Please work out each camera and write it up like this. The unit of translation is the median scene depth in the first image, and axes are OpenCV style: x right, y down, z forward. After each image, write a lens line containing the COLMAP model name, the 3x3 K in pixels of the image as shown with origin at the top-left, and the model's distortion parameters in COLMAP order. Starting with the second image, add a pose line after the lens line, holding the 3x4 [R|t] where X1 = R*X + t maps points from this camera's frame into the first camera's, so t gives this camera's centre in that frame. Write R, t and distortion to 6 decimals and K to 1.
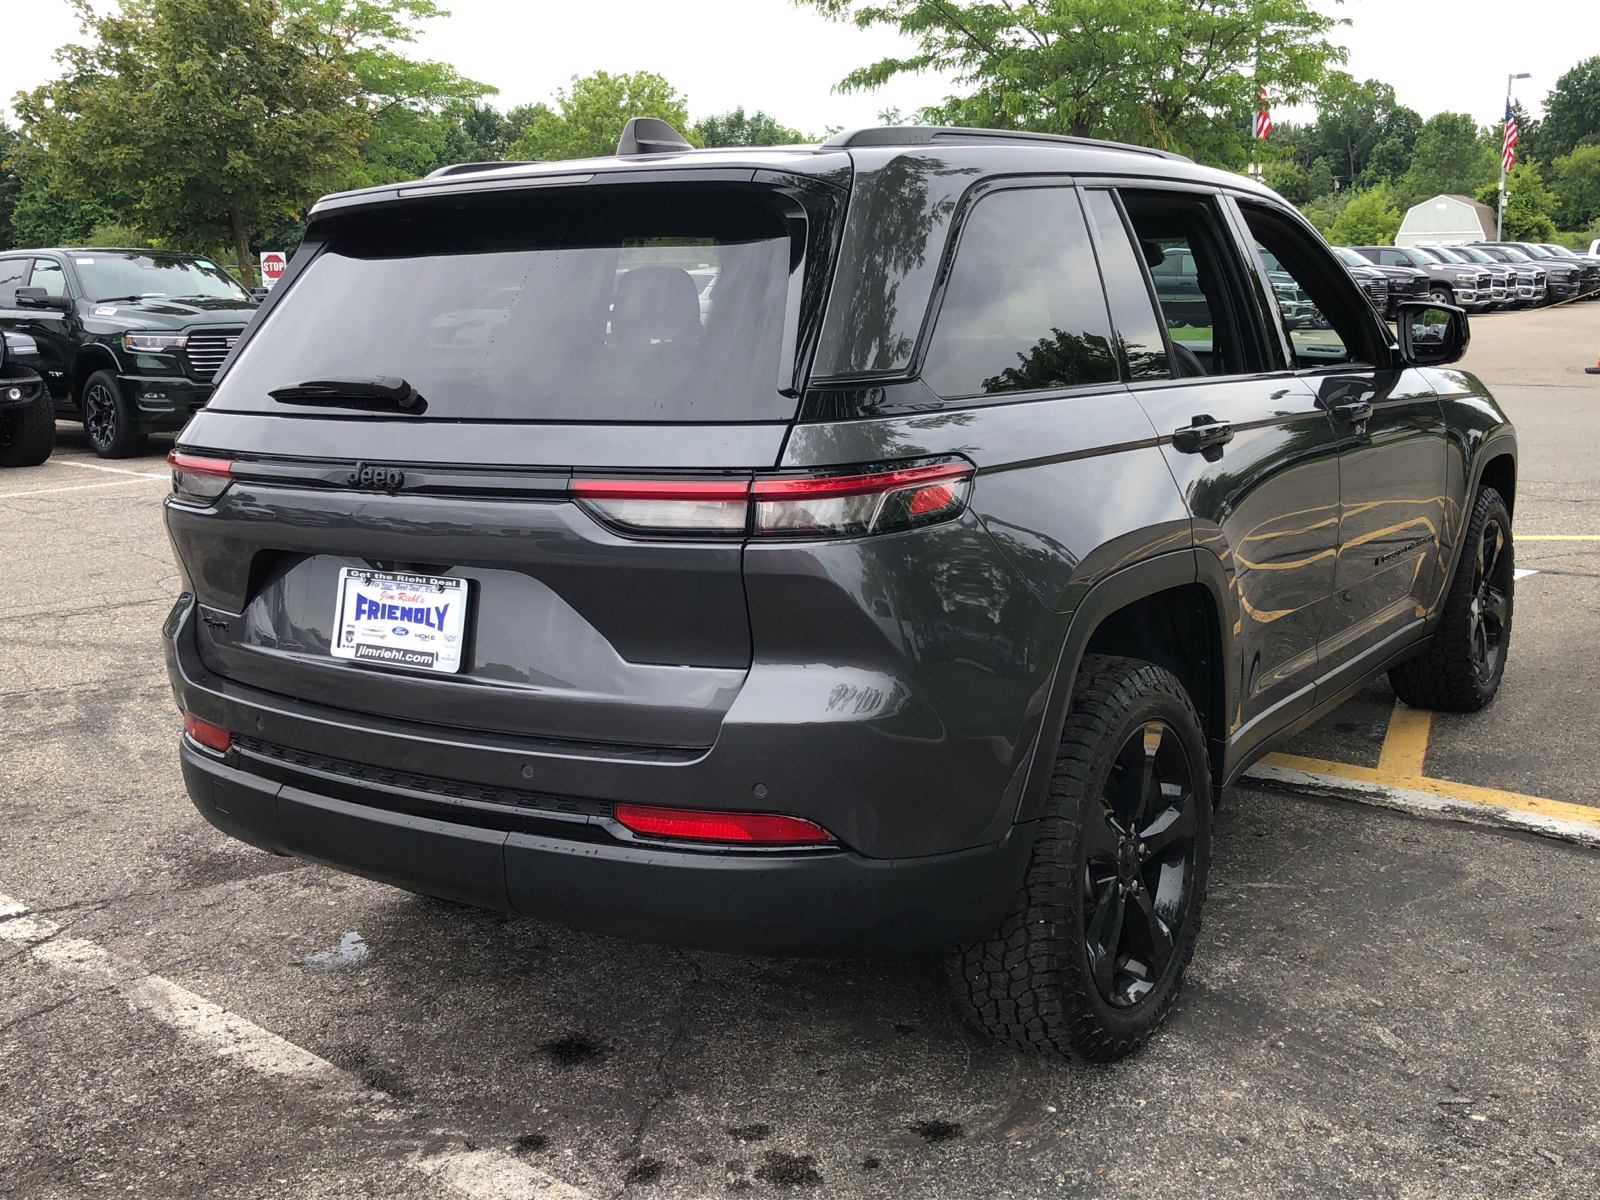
lens RADIAL K [[1654.2, 0, 798.6], [0, 1654.2, 605.5], [0, 0, 1]] dist [0.011422, 0.000000]
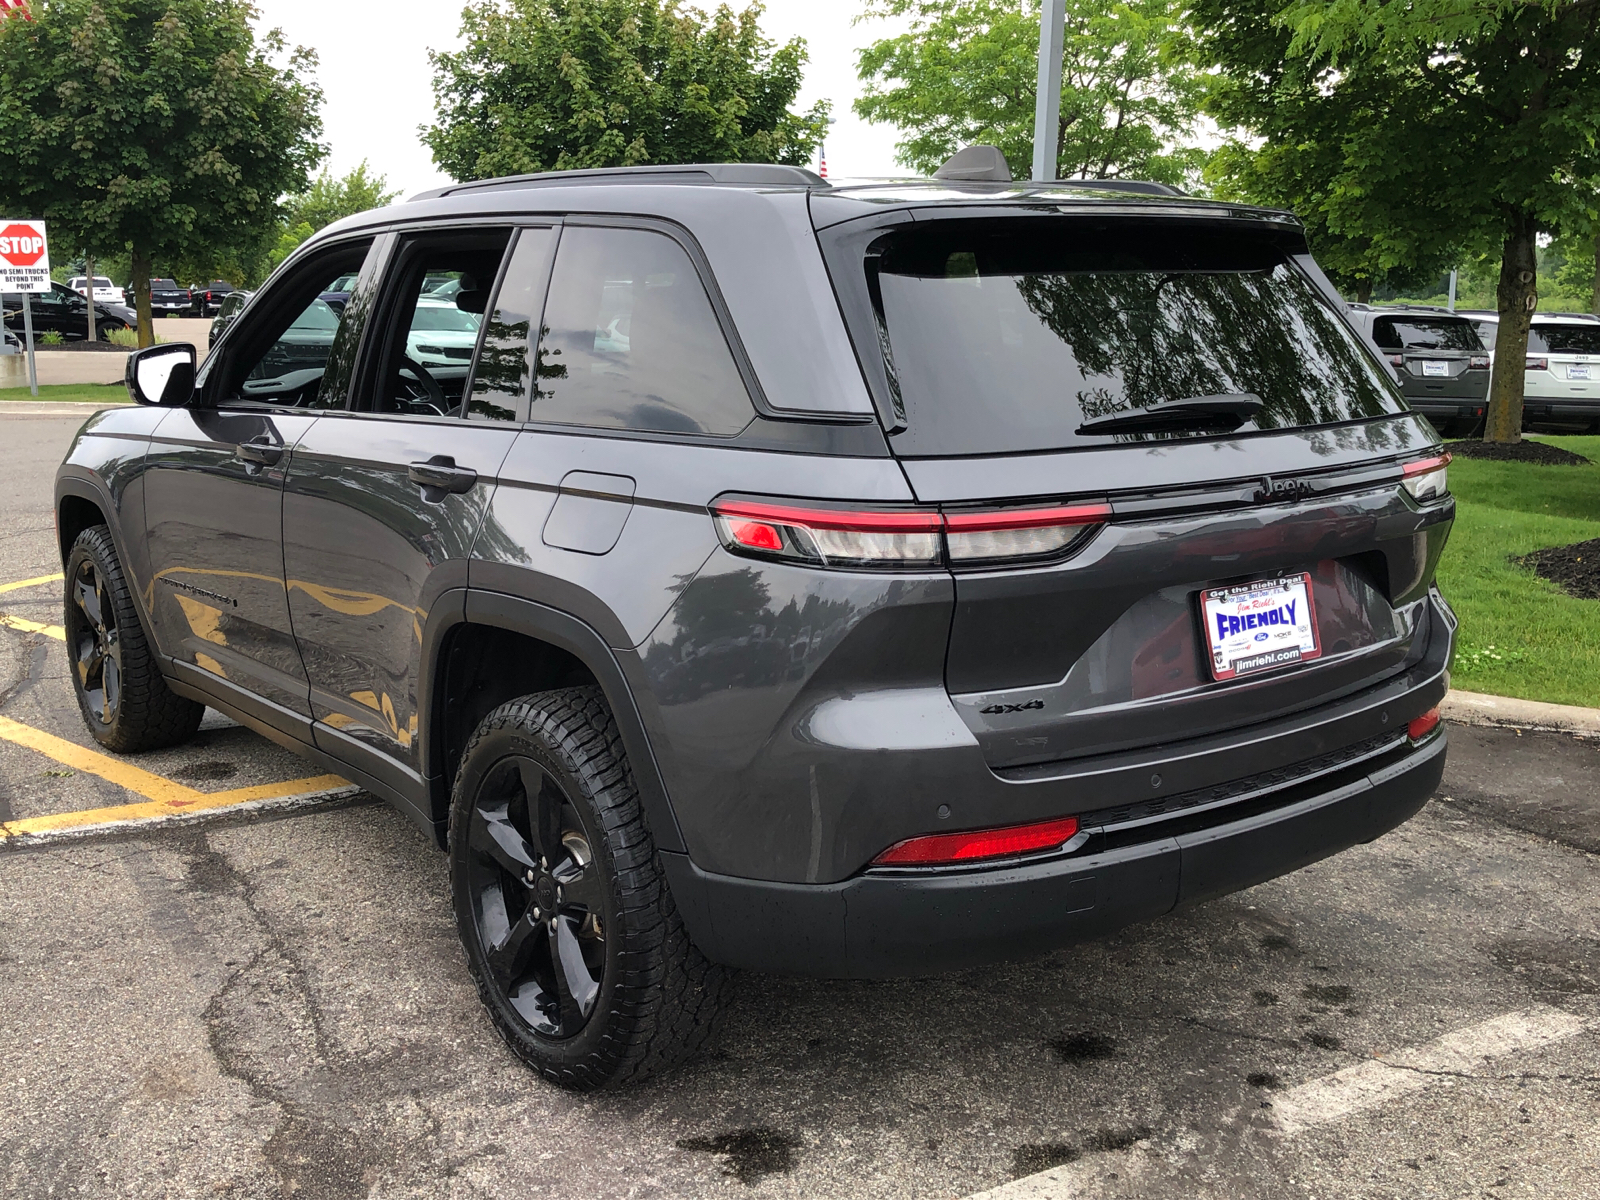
lens RADIAL K [[1654.2, 0, 796.3], [0, 1654.2, 594.3], [0, 0, 1]] dist [0.011422, 0.000000]
pose [[0.332149, -0.147790, 0.931577, -1.301766], [0.172468, 0.980514, 0.094061, -0.158906], [-0.927325, 0.129425, 0.351166, 0.896280]]
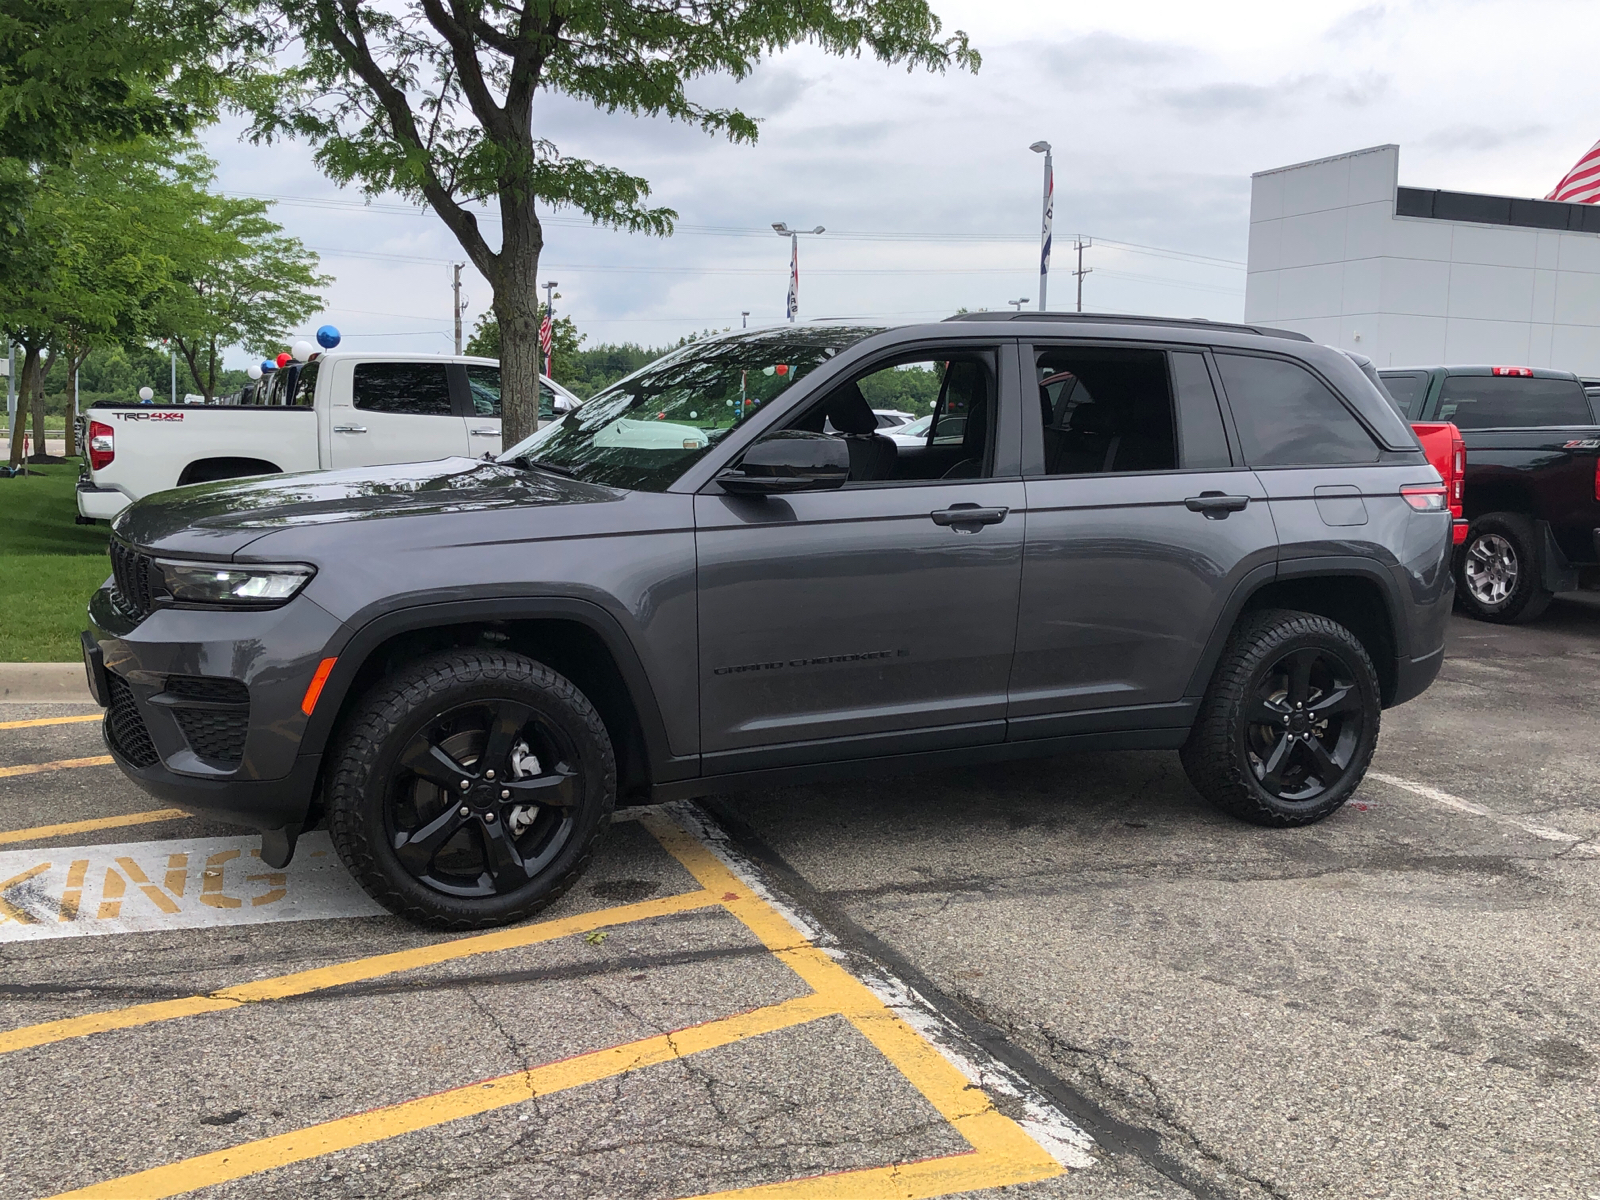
lens RADIAL K [[1654.2, 0, 798.8], [0, 1654.2, 611.4], [0, 0, 1]] dist [0.011422, 0.000000]
pose [[-0.867023, -0.067899, 0.493620, -0.797912], [0.087667, 0.954429, 0.285270, -0.658059], [-0.490495, 0.290610, -0.821560, 3.453735]]
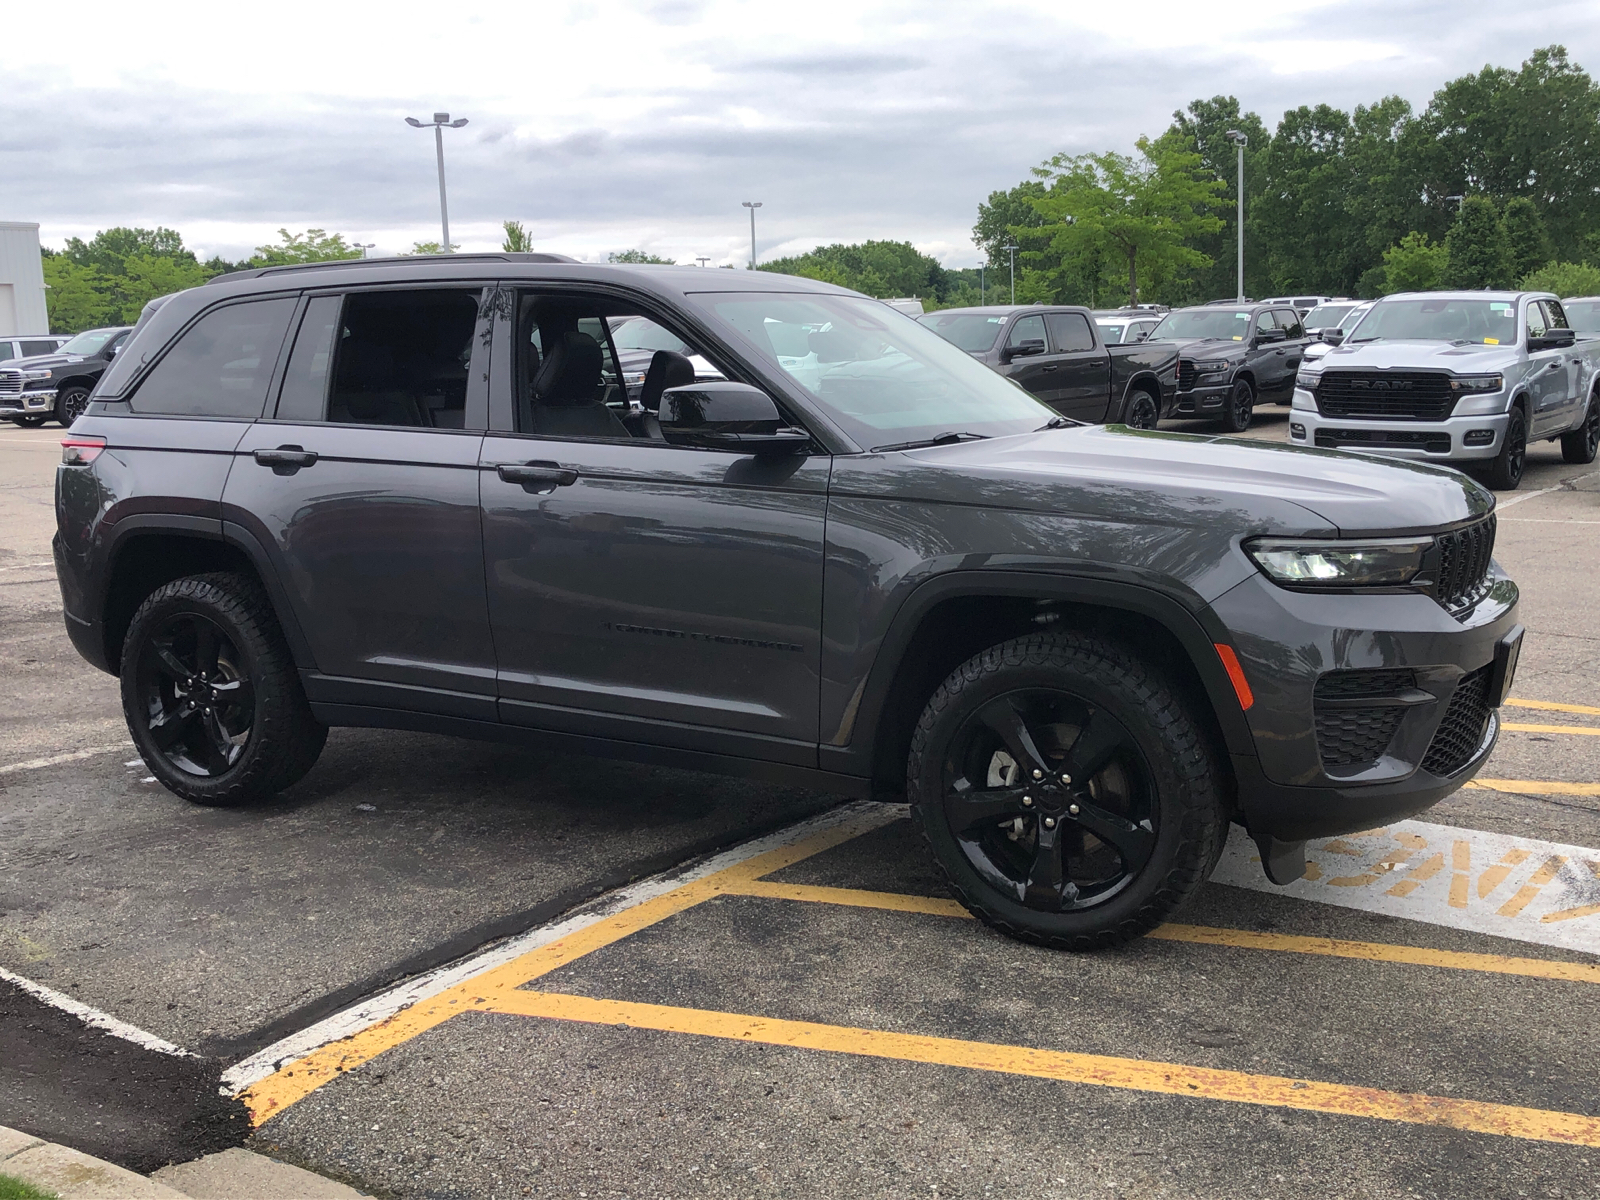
lens RADIAL K [[1654.2, 0, 788.6], [0, 1654.2, 619.0], [0, 0, 1]] dist [0.011422, 0.000000]
pose [[0.053779, 0.177879, -0.982582, 2.141857], [-0.174803, 0.970488, 0.166123, -0.354625], [0.983134, 0.162825, 0.083286, 1.629488]]
